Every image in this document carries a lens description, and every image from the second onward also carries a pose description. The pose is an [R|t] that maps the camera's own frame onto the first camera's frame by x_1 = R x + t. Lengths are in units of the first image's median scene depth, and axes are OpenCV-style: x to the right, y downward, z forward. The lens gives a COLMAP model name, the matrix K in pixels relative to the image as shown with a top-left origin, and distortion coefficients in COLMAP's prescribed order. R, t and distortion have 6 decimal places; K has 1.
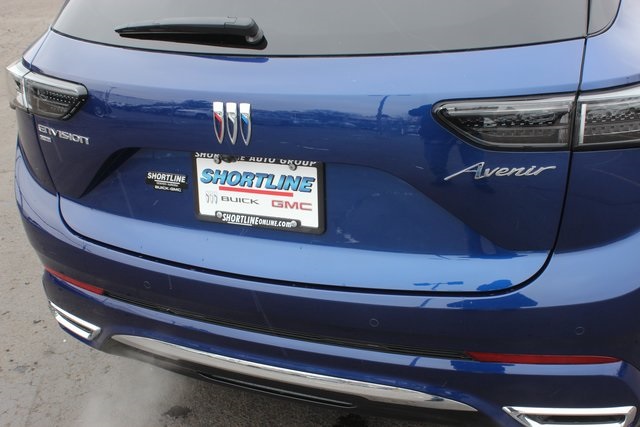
lens RADIAL K [[785.5, 0, 320.0], [0, 785.5, 213.5], [0, 0, 1]] dist [-0.064066, -0.019735]
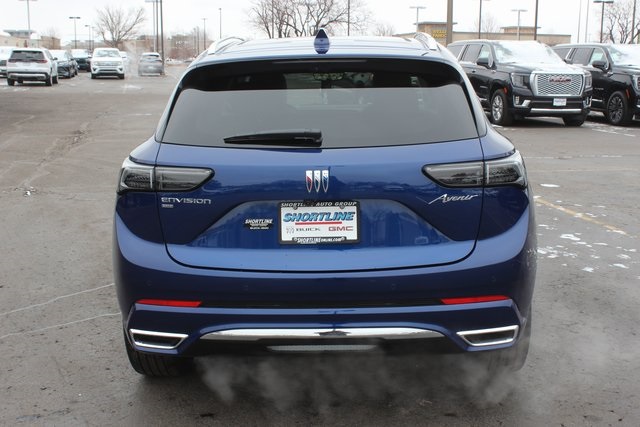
lens RADIAL K [[785.5, 0, 320.0], [0, 785.5, 213.5], [0, 0, 1]] dist [-0.064066, -0.019735]
pose [[0.929675, -0.020363, 0.367817, -0.748415], [0.106532, 0.970669, -0.215527, 0.341911], [-0.352640, 0.239554, 0.904577, -0.641641]]
